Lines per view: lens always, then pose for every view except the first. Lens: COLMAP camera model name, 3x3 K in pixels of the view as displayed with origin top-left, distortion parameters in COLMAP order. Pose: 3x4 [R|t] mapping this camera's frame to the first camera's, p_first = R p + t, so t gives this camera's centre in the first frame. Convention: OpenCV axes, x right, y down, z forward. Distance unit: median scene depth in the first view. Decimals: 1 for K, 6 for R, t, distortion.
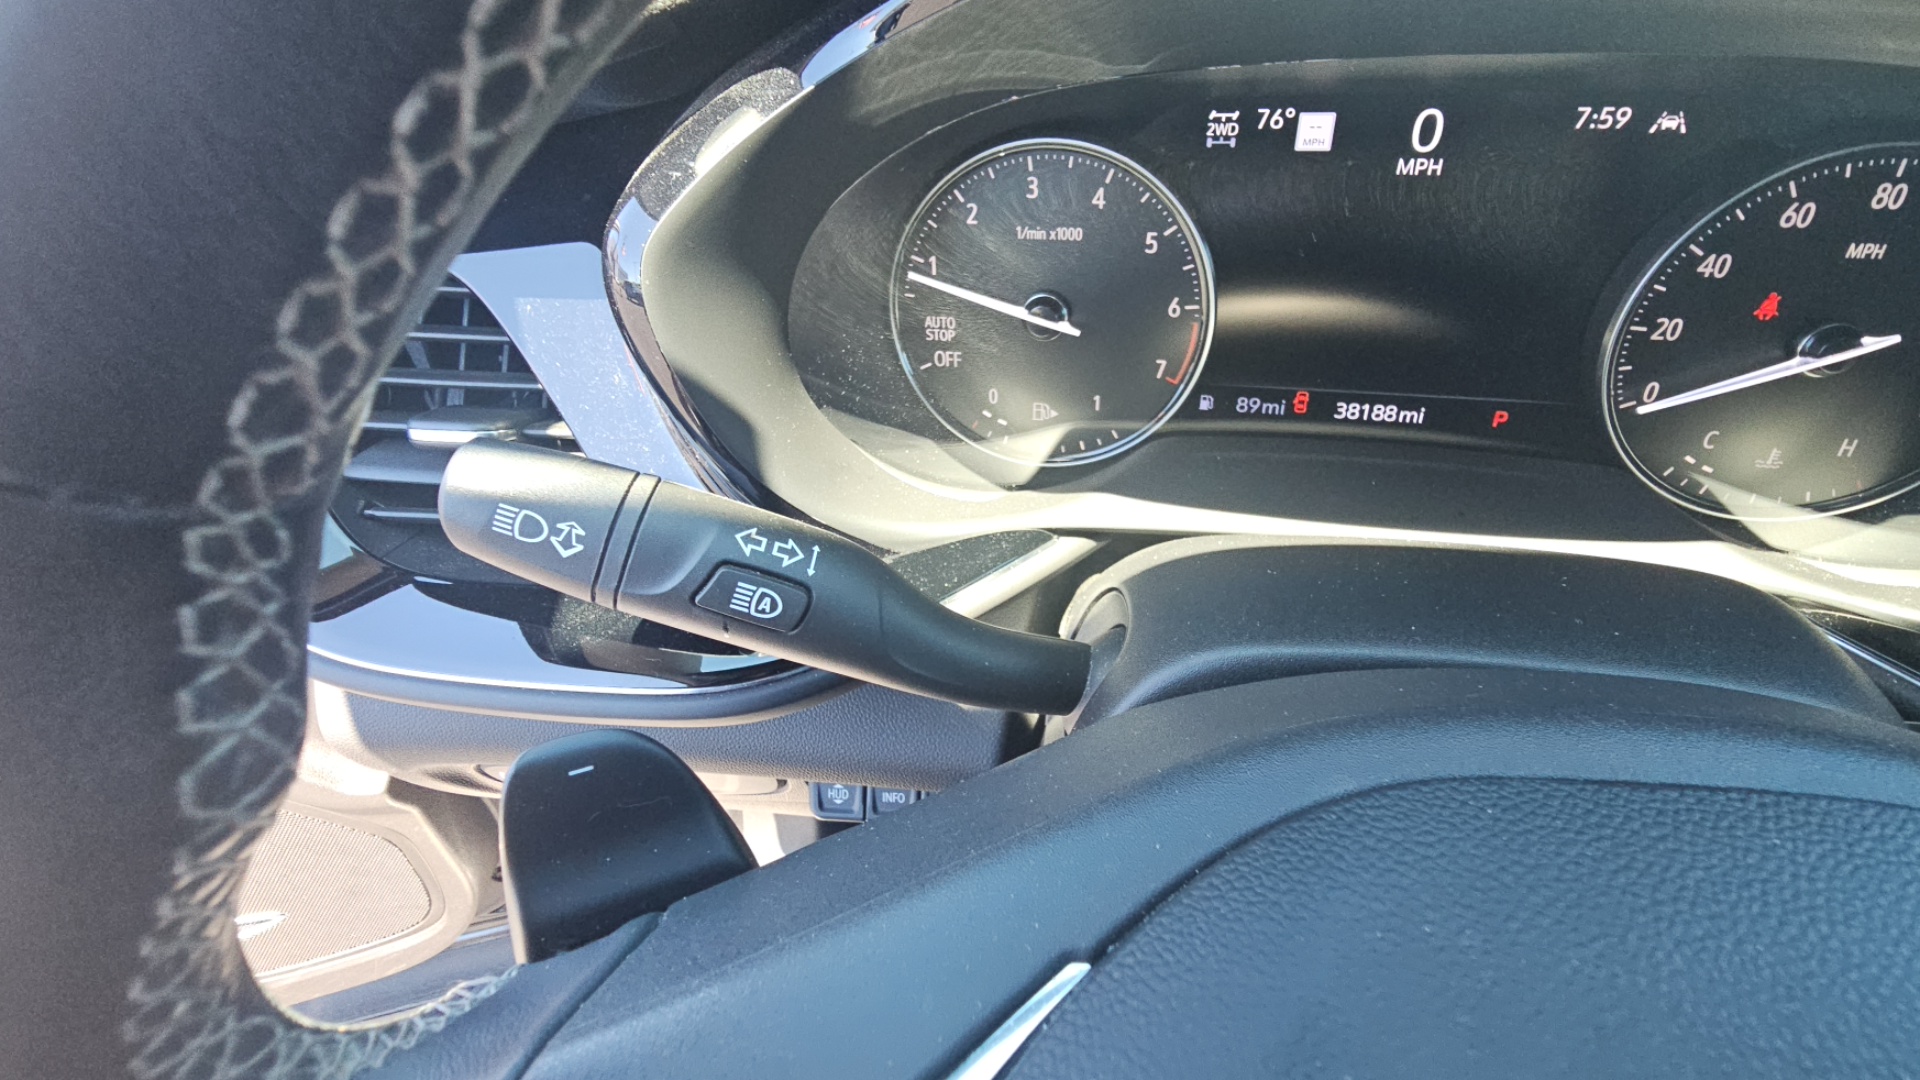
lens RADIAL K [[861.8, 0, 985.0], [0, 861.8, 541.1], [0, 0, 1]] dist [0.010501, -0.007898]
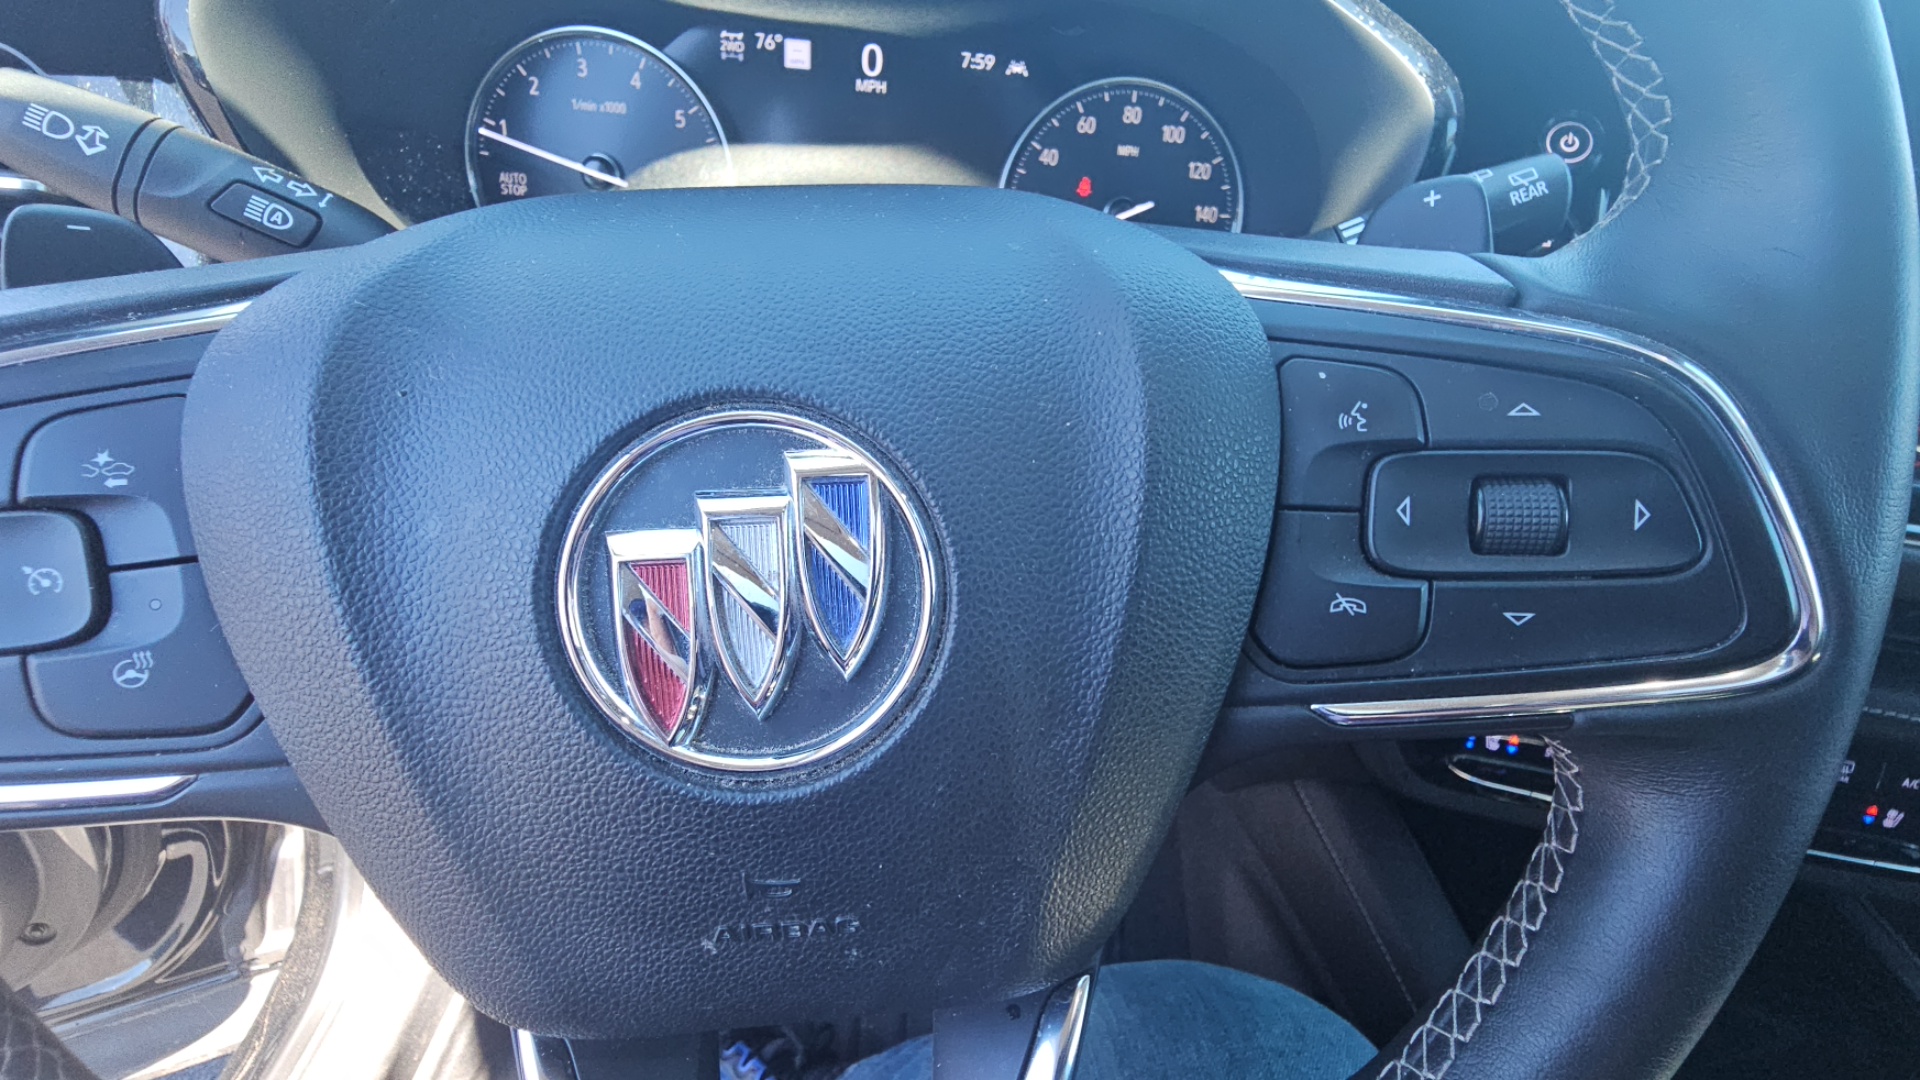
lens RADIAL K [[861.8, 0, 979.0], [0, 861.8, 550.7], [0, 0, 1]] dist [0.010501, -0.007898]
pose [[0.957137, -0.020392, 0.288916, 0.258464], [0.058188, 0.990719, -0.122841, 0.550515], [-0.283730, 0.134387, 0.949441, -0.329483]]
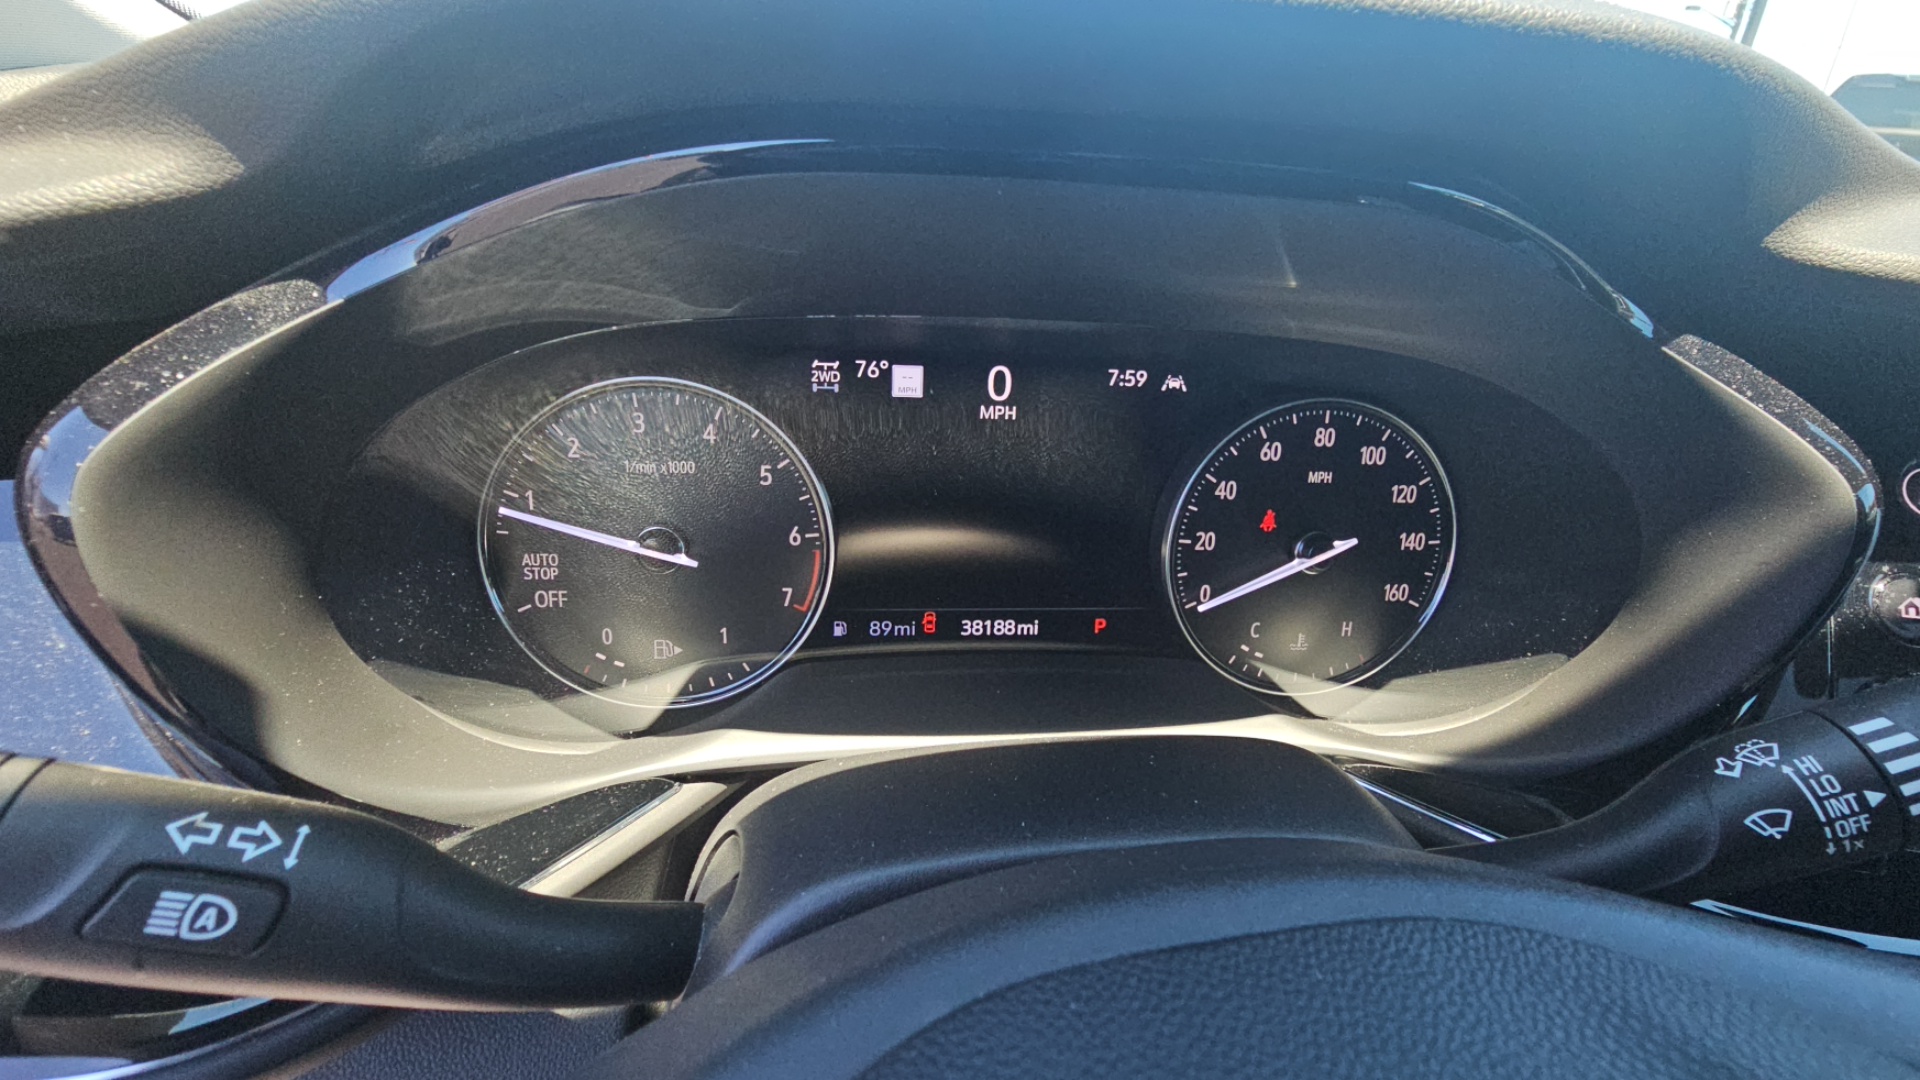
lens RADIAL K [[861.8, 0, 978.4], [0, 861.8, 545.9], [0, 0, 1]] dist [0.010501, -0.007898]
pose [[0.935986, -0.029234, 0.350820, 0.075186], [0.124894, 0.959298, -0.253278, 0.025951], [-0.329137, 0.280880, 0.901541, 0.025982]]
